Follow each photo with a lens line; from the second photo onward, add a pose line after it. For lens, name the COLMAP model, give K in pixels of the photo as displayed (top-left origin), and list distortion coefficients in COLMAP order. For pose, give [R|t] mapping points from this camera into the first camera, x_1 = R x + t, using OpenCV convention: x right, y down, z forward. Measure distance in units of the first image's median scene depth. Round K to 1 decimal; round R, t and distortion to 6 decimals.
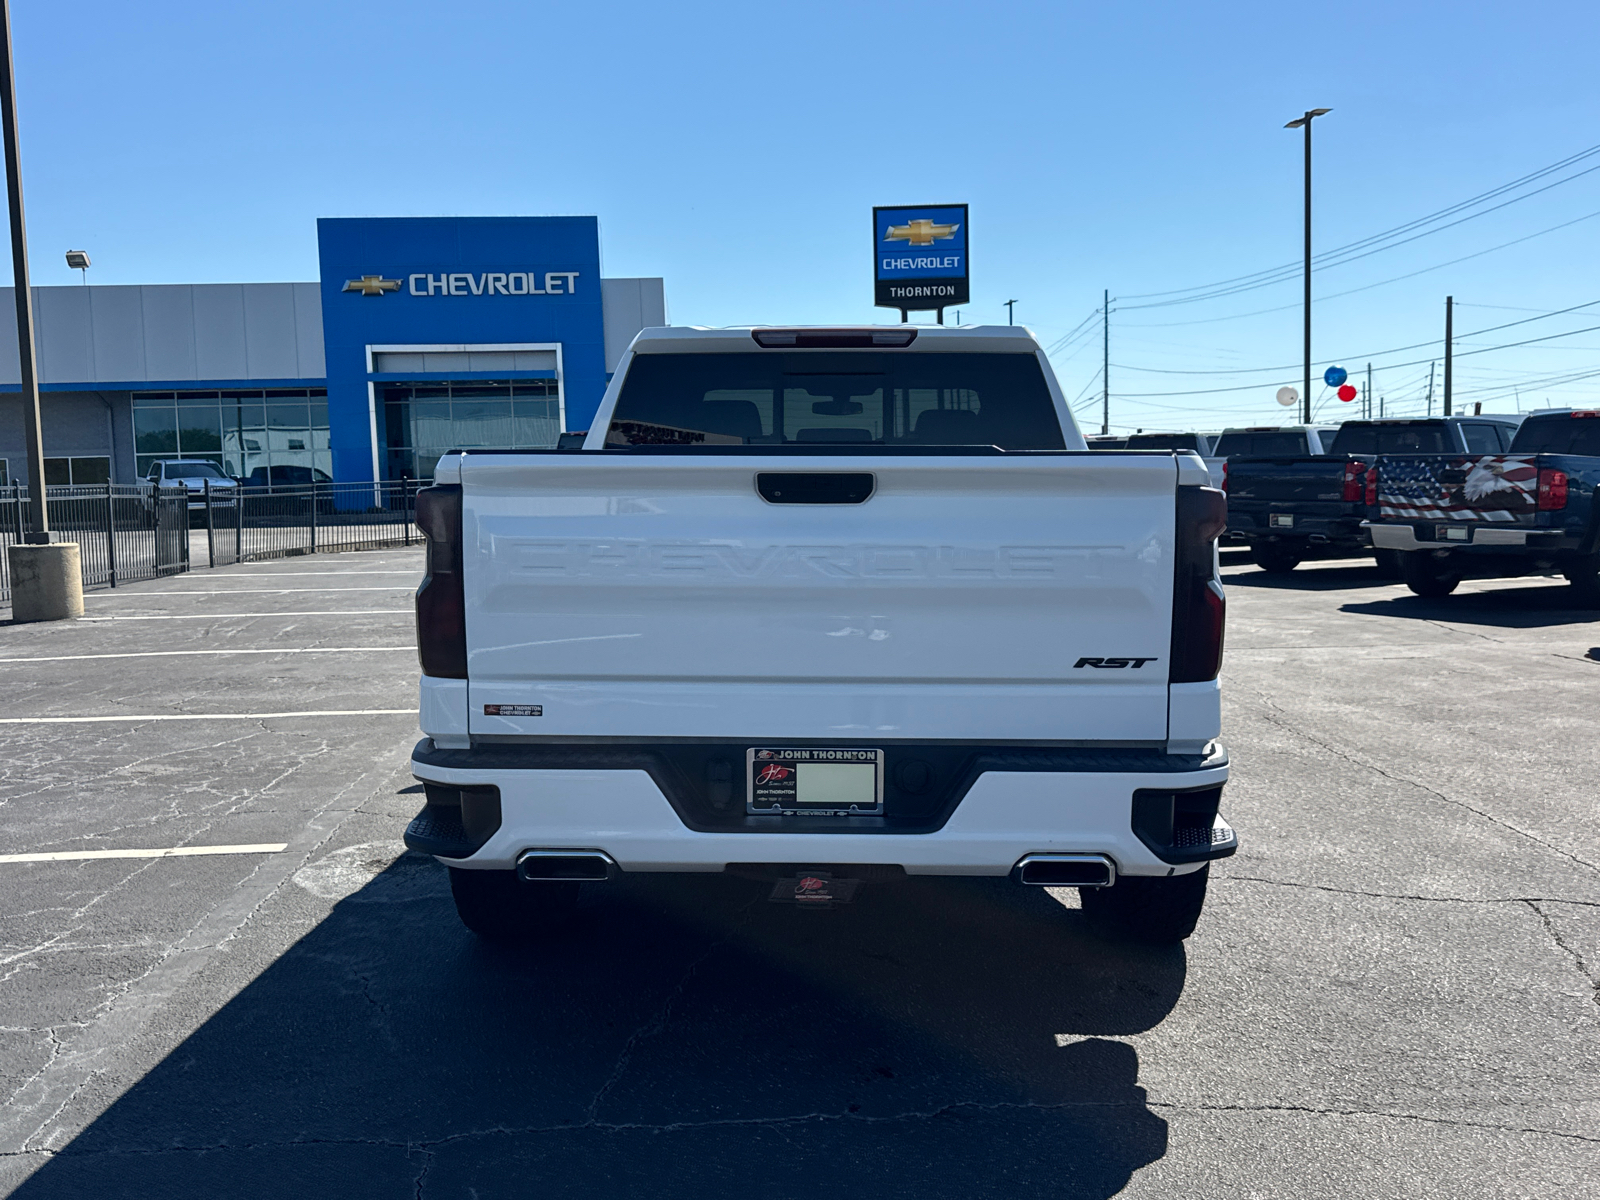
lens RADIAL K [[1455.5, 0, 804.8], [0, 1455.5, 610.6], [0, 0, 1]] dist [0.152811, -0.304440]
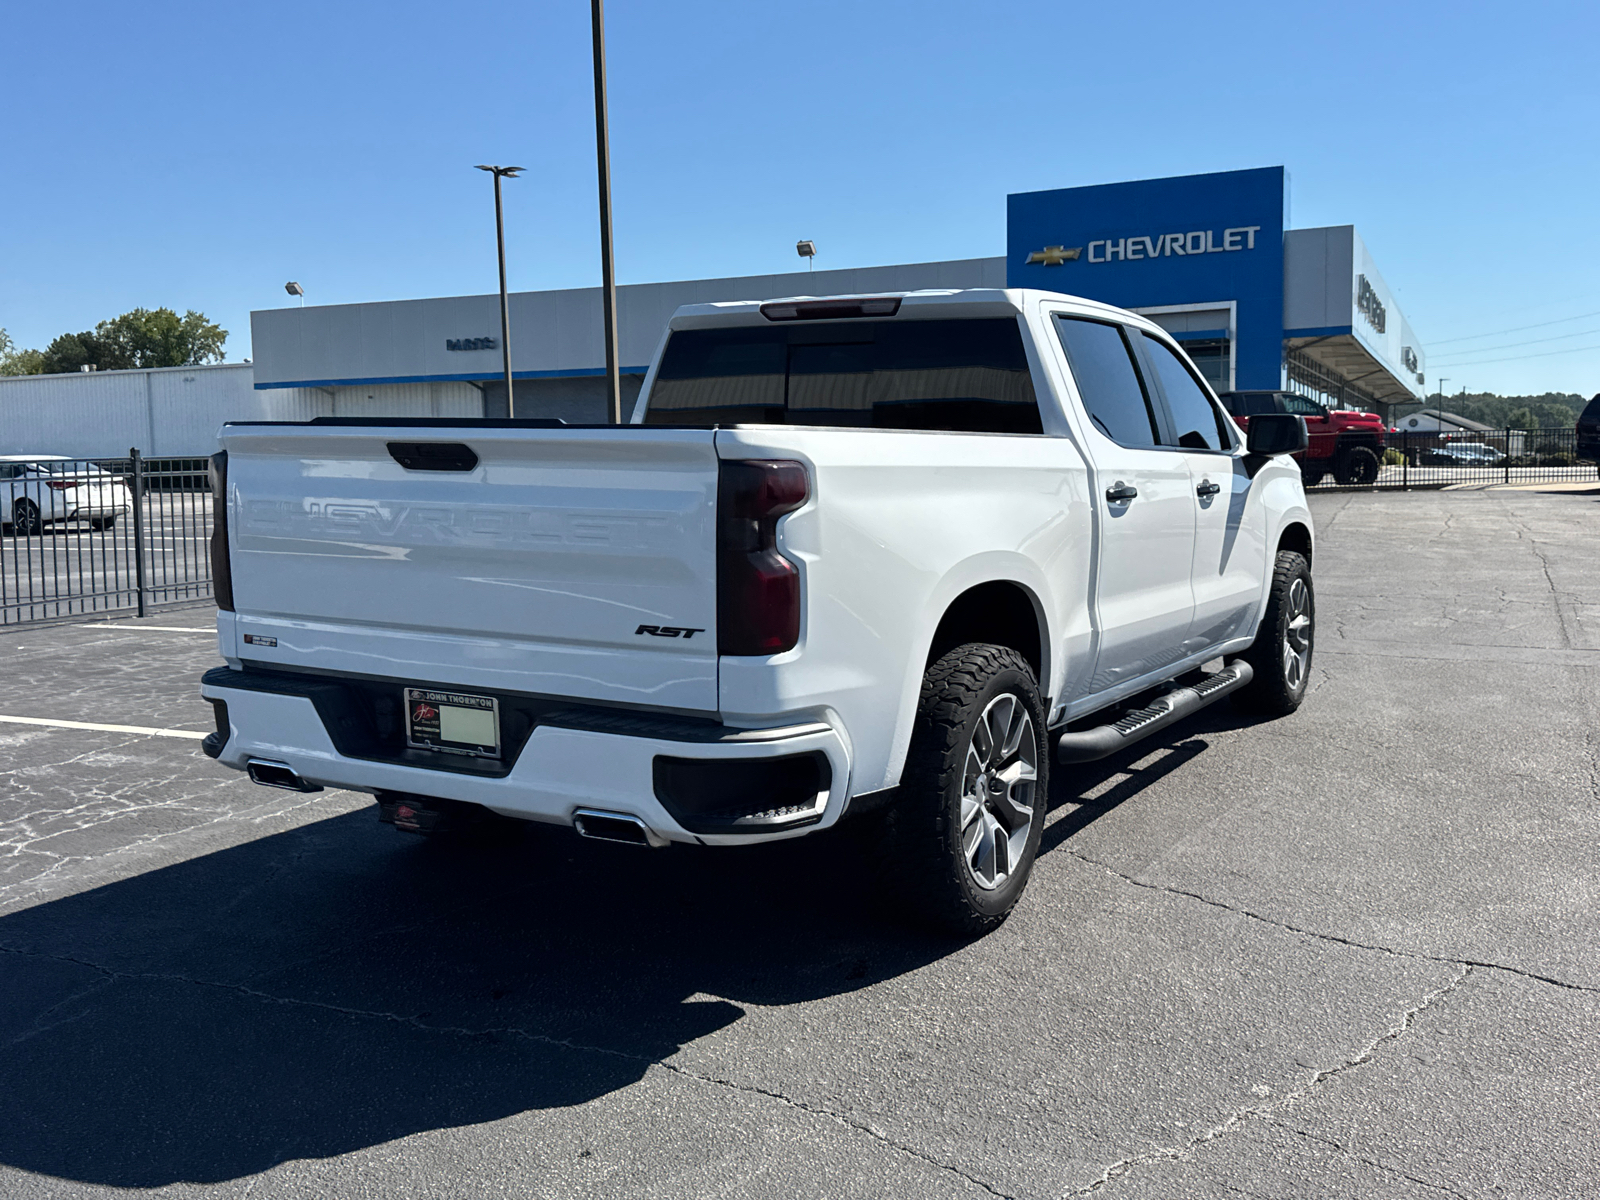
lens RADIAL K [[1443.8, 0, 800.0], [0, 1443.8, 600.0], [0, 0, 1]] dist [0.165517, -0.294668]
pose [[0.884759, 0.053349, -0.462985, 0.554075], [-0.044737, 0.998561, 0.029570, -0.014956], [0.463896, -0.005450, 0.885873, 0.107079]]
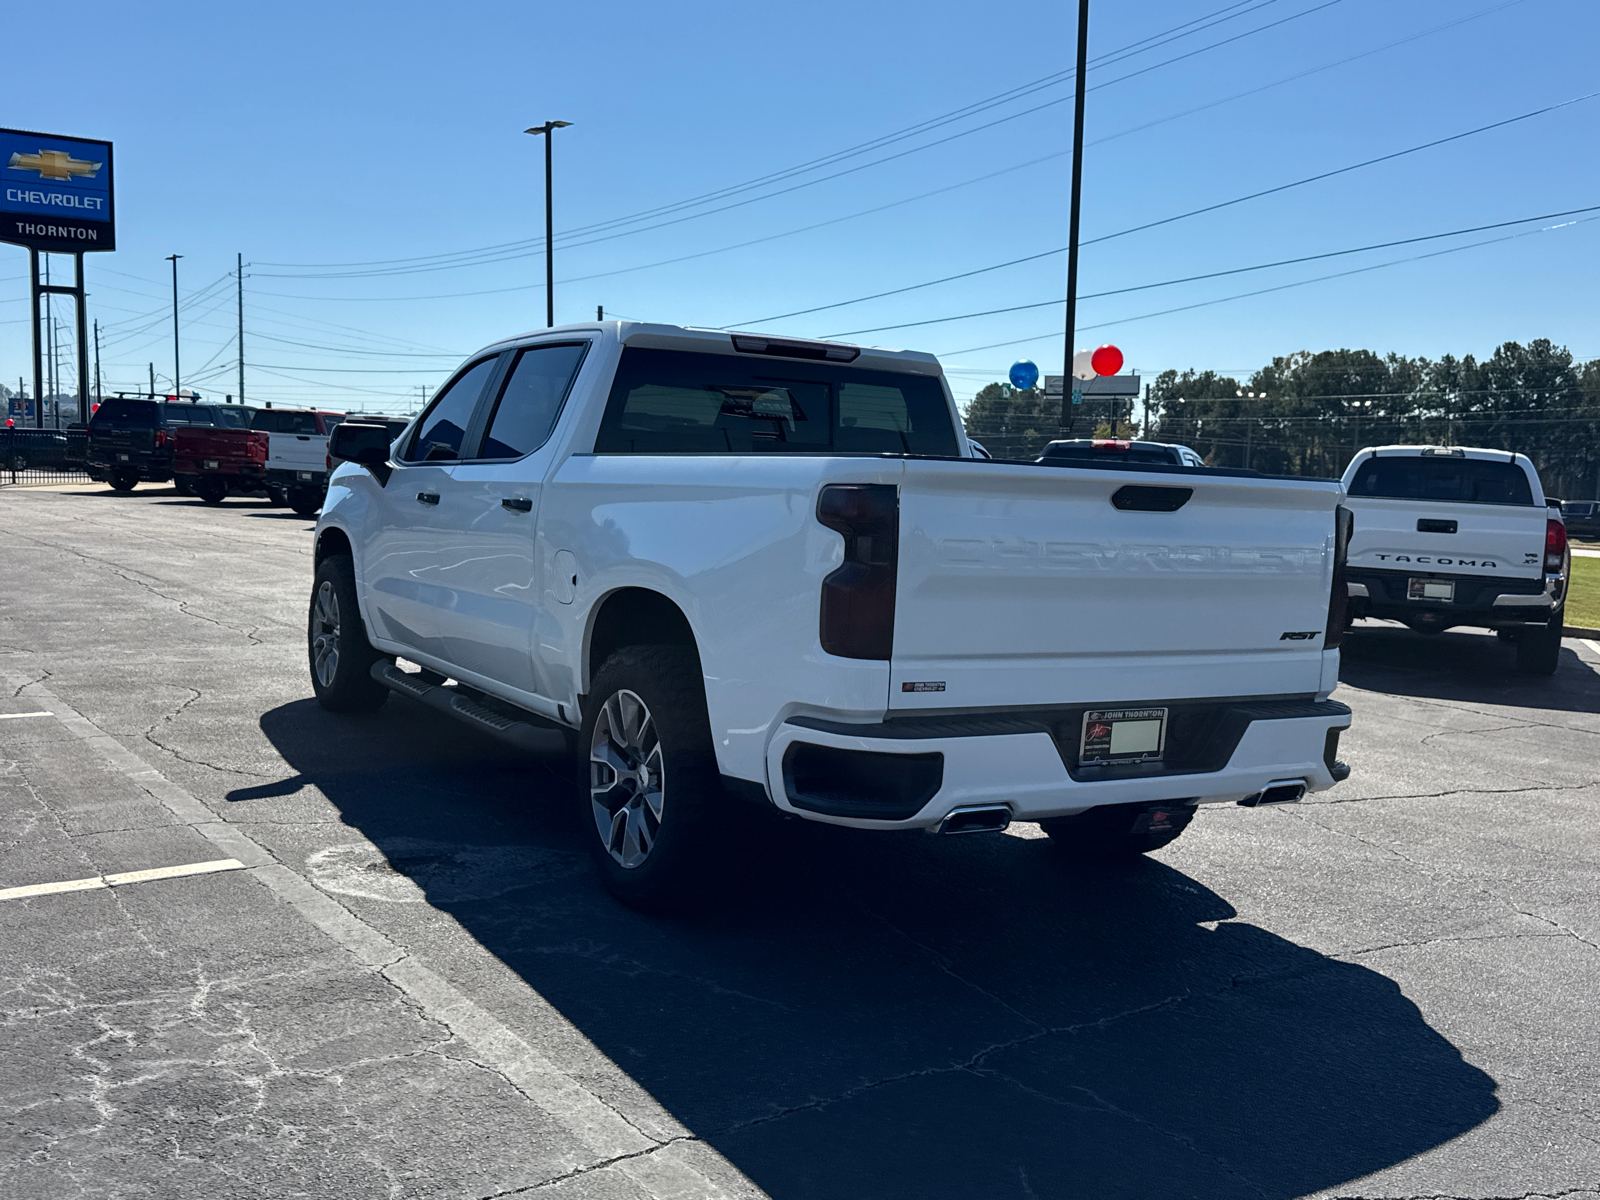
lens RADIAL K [[1455.5, 0, 804.8], [0, 1455.5, 610.6], [0, 0, 1]] dist [0.152811, -0.304440]
pose [[0.841142, -0.007774, 0.540759, -0.658697], [0.000995, 0.999917, 0.012827, -0.003805], [-0.540814, -0.010251, 0.841080, 0.078506]]
